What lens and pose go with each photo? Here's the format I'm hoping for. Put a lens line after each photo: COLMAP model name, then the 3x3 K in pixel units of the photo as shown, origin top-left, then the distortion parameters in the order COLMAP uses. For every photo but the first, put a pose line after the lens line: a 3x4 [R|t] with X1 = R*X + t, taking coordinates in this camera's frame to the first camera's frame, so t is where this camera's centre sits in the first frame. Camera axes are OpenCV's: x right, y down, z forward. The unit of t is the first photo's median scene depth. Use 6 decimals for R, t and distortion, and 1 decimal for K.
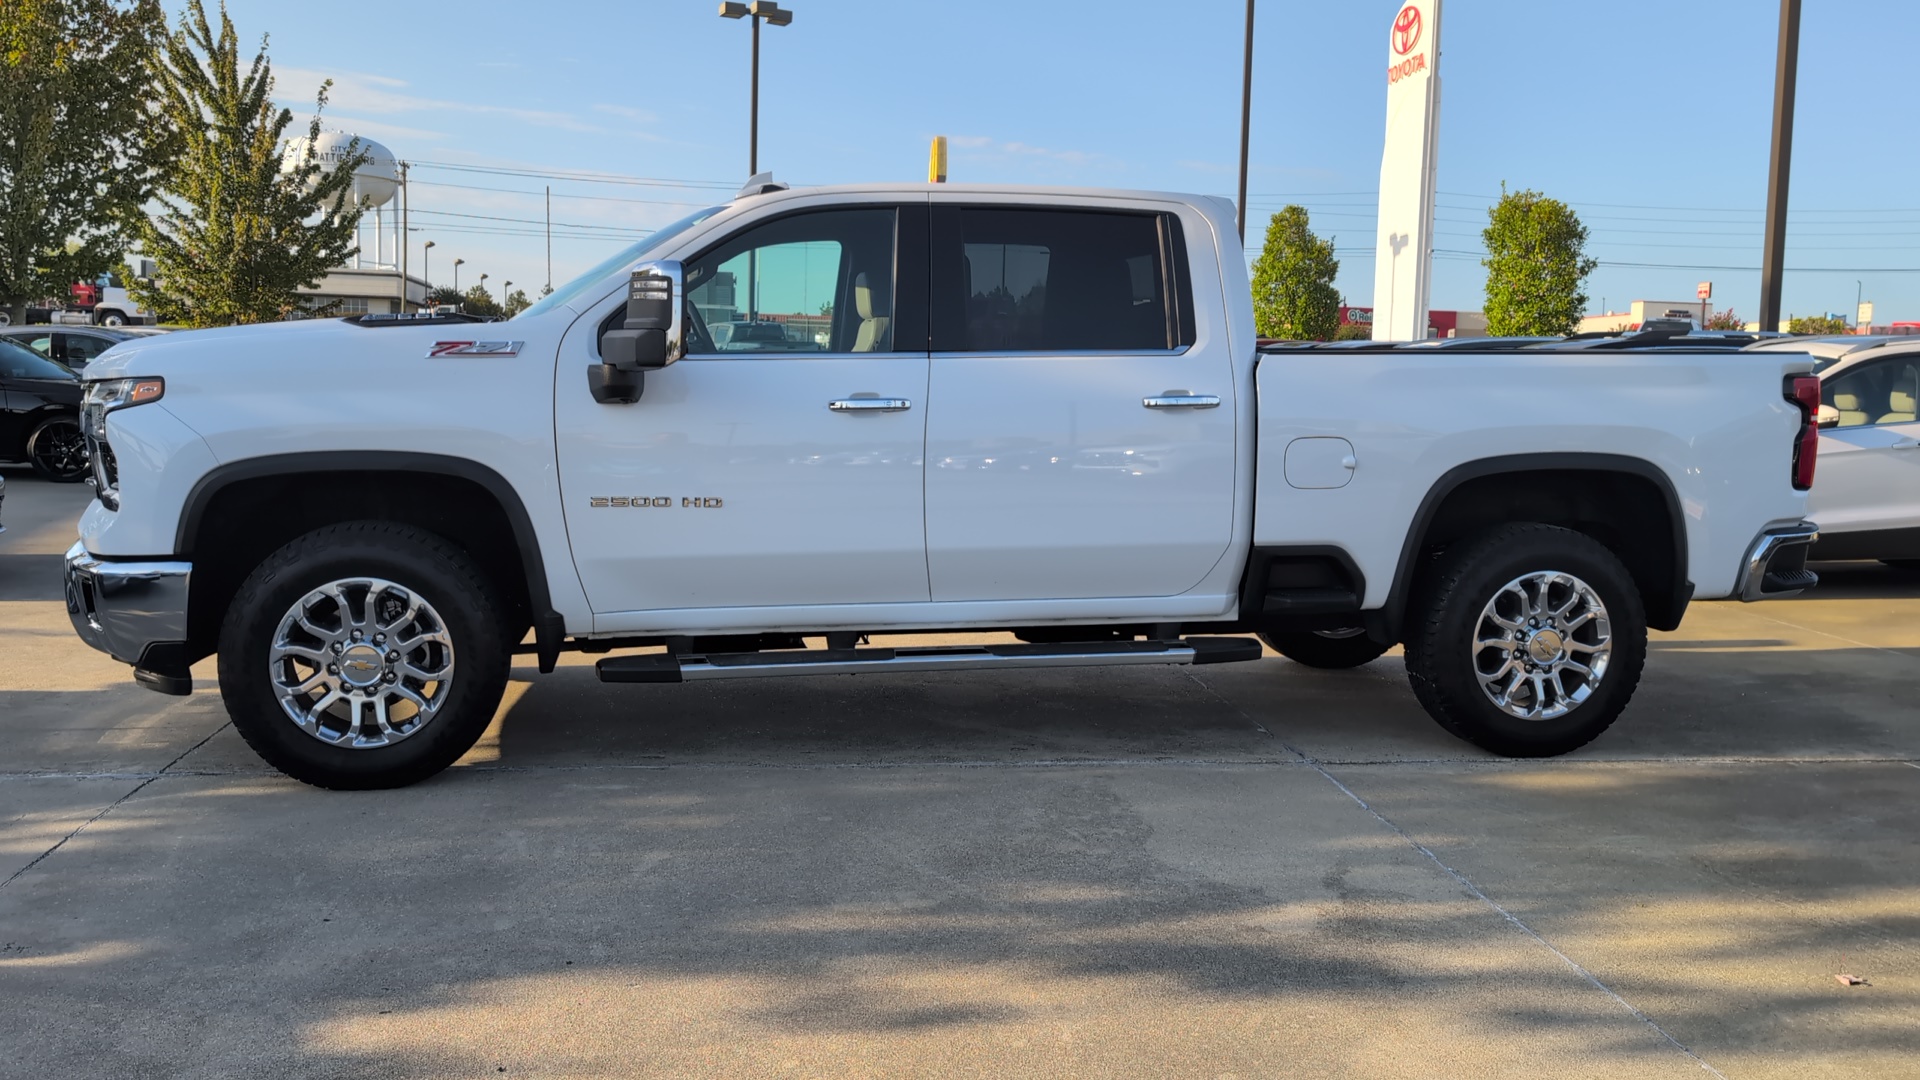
lens RADIAL K [[1616.8, 0, 960.6], [0, 1616.8, 573.1], [0, 0, 1]] dist [0.079384, -0.002796]
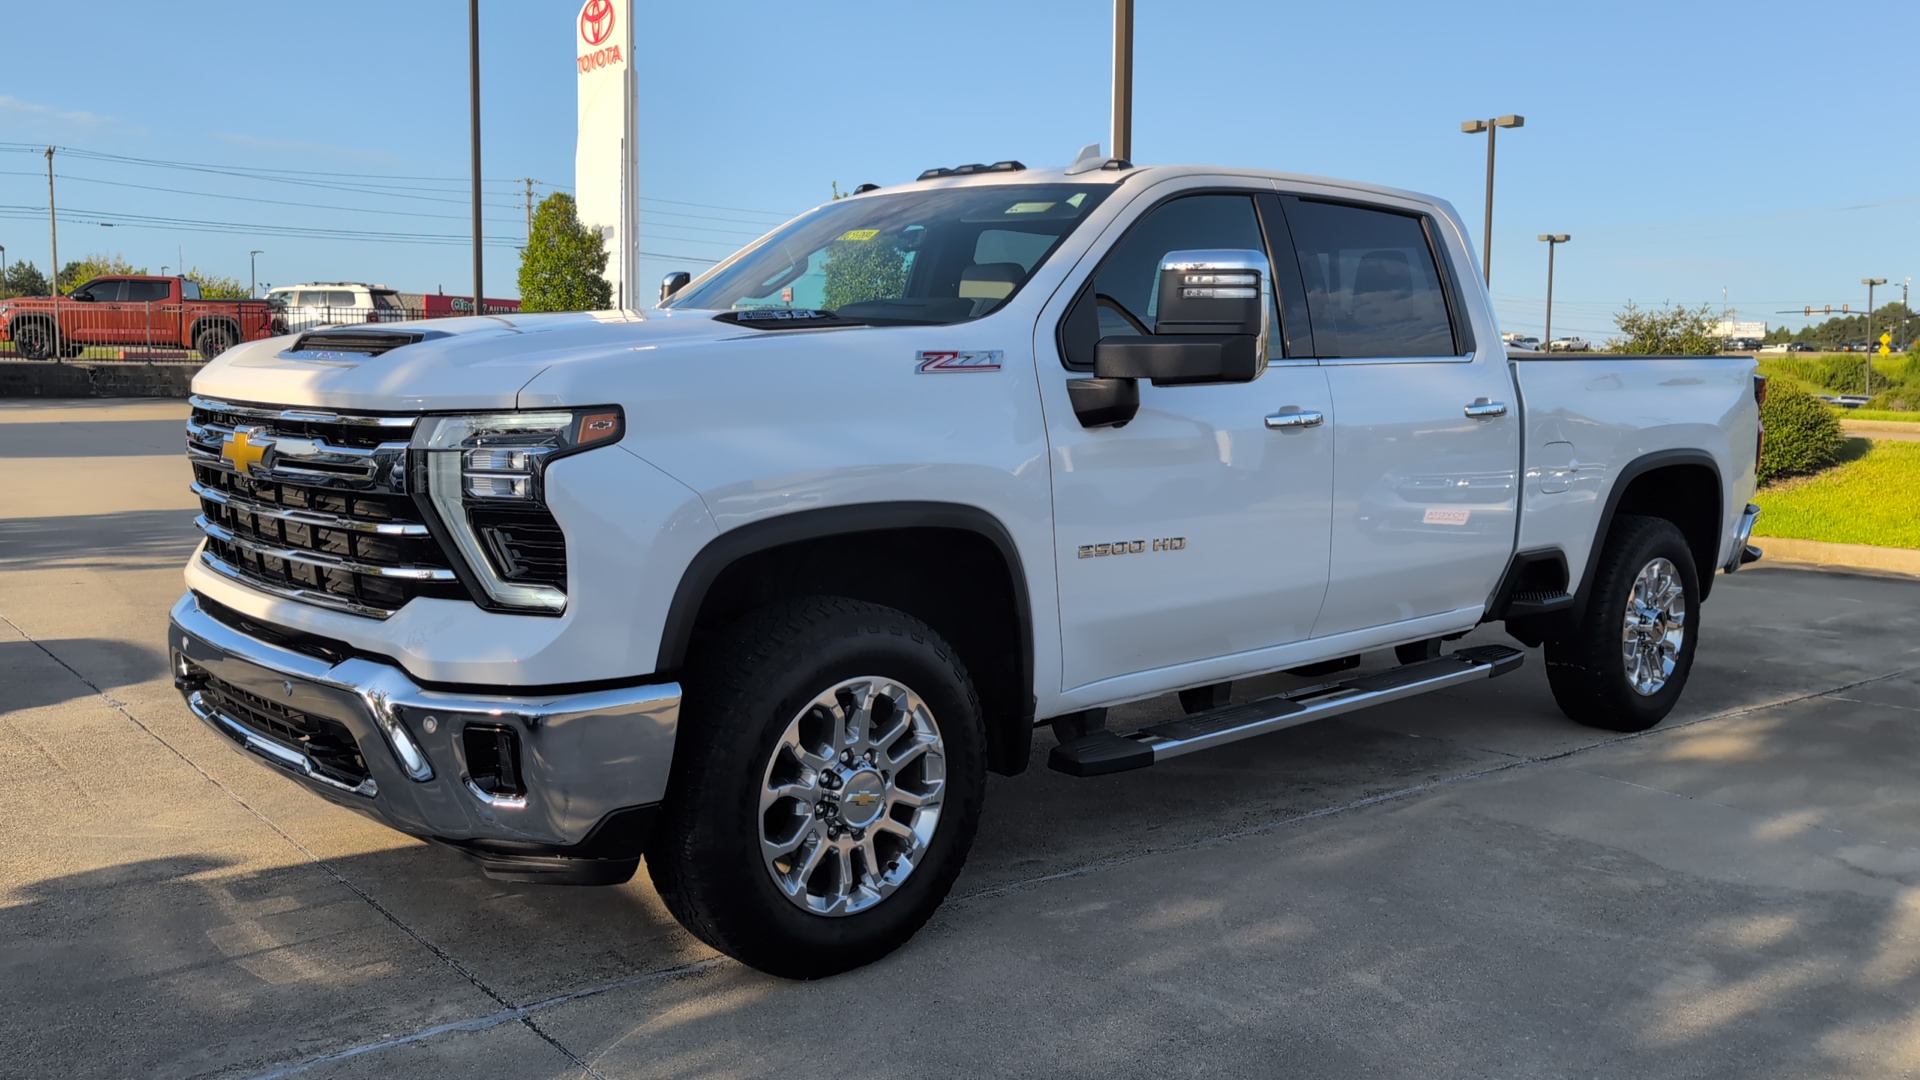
lens RADIAL K [[1616.8, 0, 960.6], [0, 1616.8, 573.1], [0, 0, 1]] dist [0.079384, -0.002796]
pose [[0.847775, -0.070550, 0.525644, -0.677618], [0.067574, 0.997404, 0.024882, -0.056176], [-0.526034, 0.014426, 0.850341, 0.355868]]
